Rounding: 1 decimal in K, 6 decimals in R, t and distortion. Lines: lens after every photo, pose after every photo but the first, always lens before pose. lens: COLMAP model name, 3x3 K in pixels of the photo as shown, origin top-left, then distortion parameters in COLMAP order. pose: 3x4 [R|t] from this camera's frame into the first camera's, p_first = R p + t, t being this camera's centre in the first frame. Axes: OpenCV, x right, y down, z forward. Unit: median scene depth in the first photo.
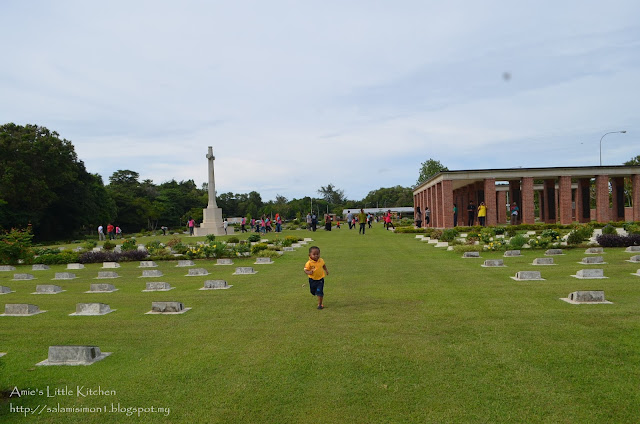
lens RADIAL K [[1122.0, 0, 294.1], [0, 1122.0, 212.2], [0, 0, 1]] dist [0.019966, 0.083567]
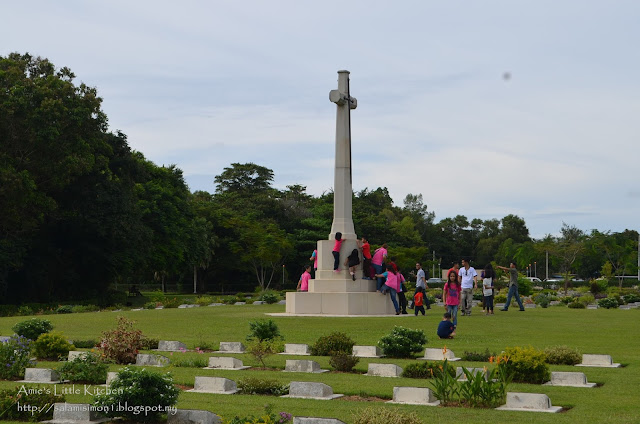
lens RADIAL K [[1122.0, 0, 294.1], [0, 1122.0, 212.2], [0, 0, 1]] dist [0.019966, 0.083567]
pose [[0.954924, 0.027071, -0.295615, 0.016642], [-0.039961, 0.998492, -0.037647, 0.001612], [0.294150, 0.047763, 0.954565, 0.556464]]
